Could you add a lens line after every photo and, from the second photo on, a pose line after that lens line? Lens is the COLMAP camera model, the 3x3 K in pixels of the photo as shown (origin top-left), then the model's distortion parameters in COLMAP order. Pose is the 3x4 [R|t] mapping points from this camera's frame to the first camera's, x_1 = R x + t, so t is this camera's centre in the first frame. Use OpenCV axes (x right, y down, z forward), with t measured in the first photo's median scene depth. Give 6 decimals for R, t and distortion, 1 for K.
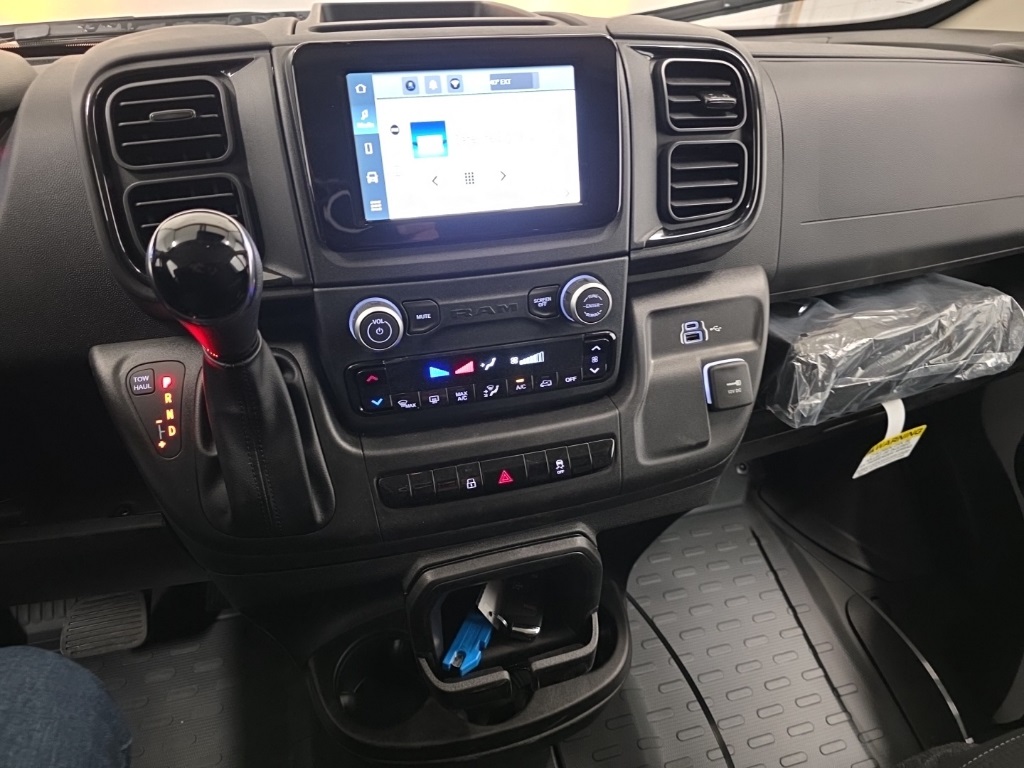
lens RADIAL K [[701.8, 0, 504.3], [0, 701.8, 369.0], [0, 0, 1]] dist [0.074284, -0.159410]
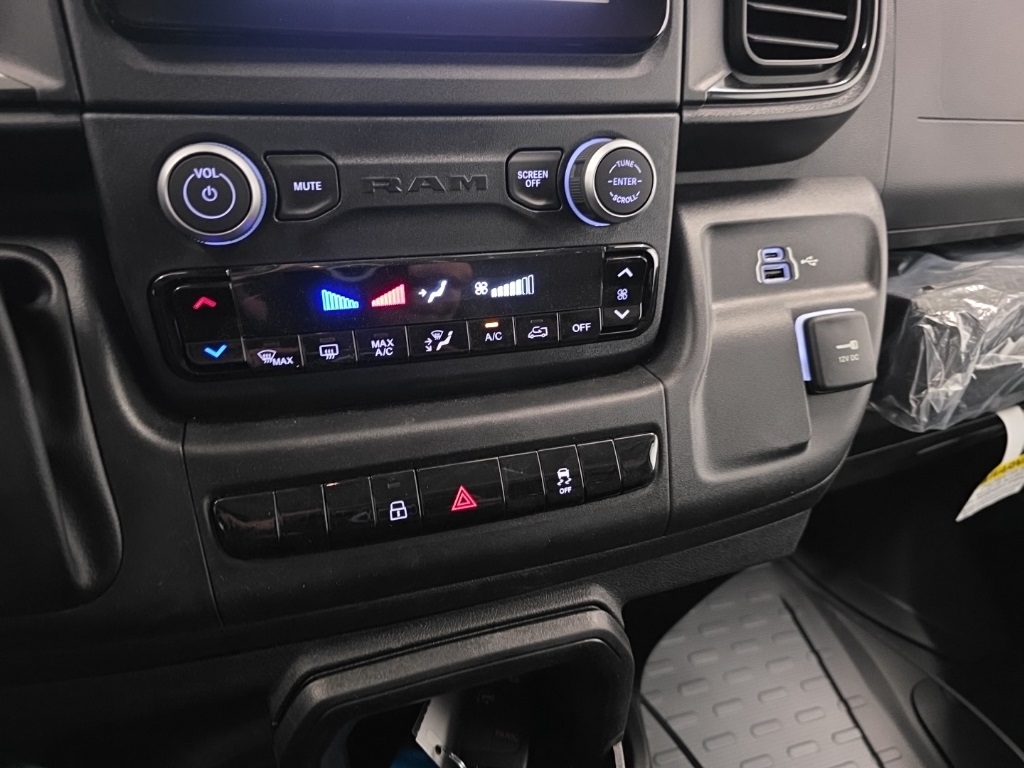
lens RADIAL K [[715.6, 0, 512.0], [0, 715.6, 384.0], [0, 0, 1]] dist [0.020981, -0.045042]
pose [[0.998319, 0.004201, 0.057809, 0.005593], [0.000136, 0.997197, -0.074817, 0.095962], [-0.057962, 0.074699, 0.995520, 0.402770]]
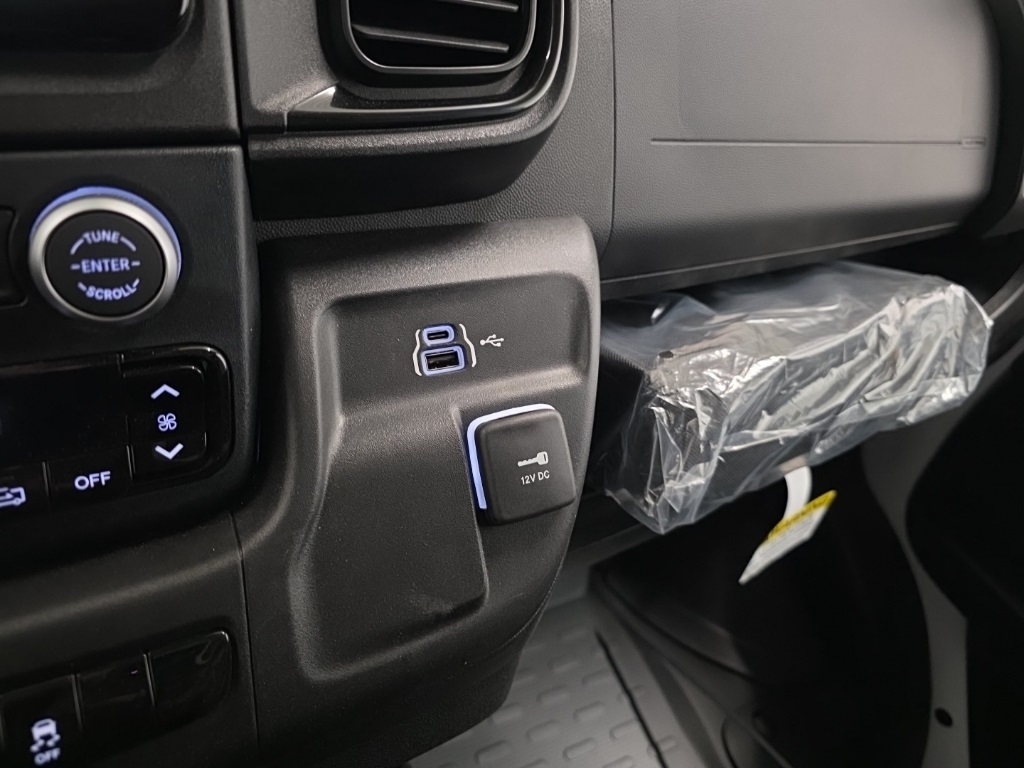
lens RADIAL K [[715.6, 0, 512.0], [0, 715.6, 384.0], [0, 0, 1]] dist [0.020981, -0.045042]
pose [[0.974452, -0.032009, 0.222303, 0.208402], [0.041824, 0.998340, -0.039587, -0.010409], [-0.220667, 0.047873, 0.974174, 0.548739]]
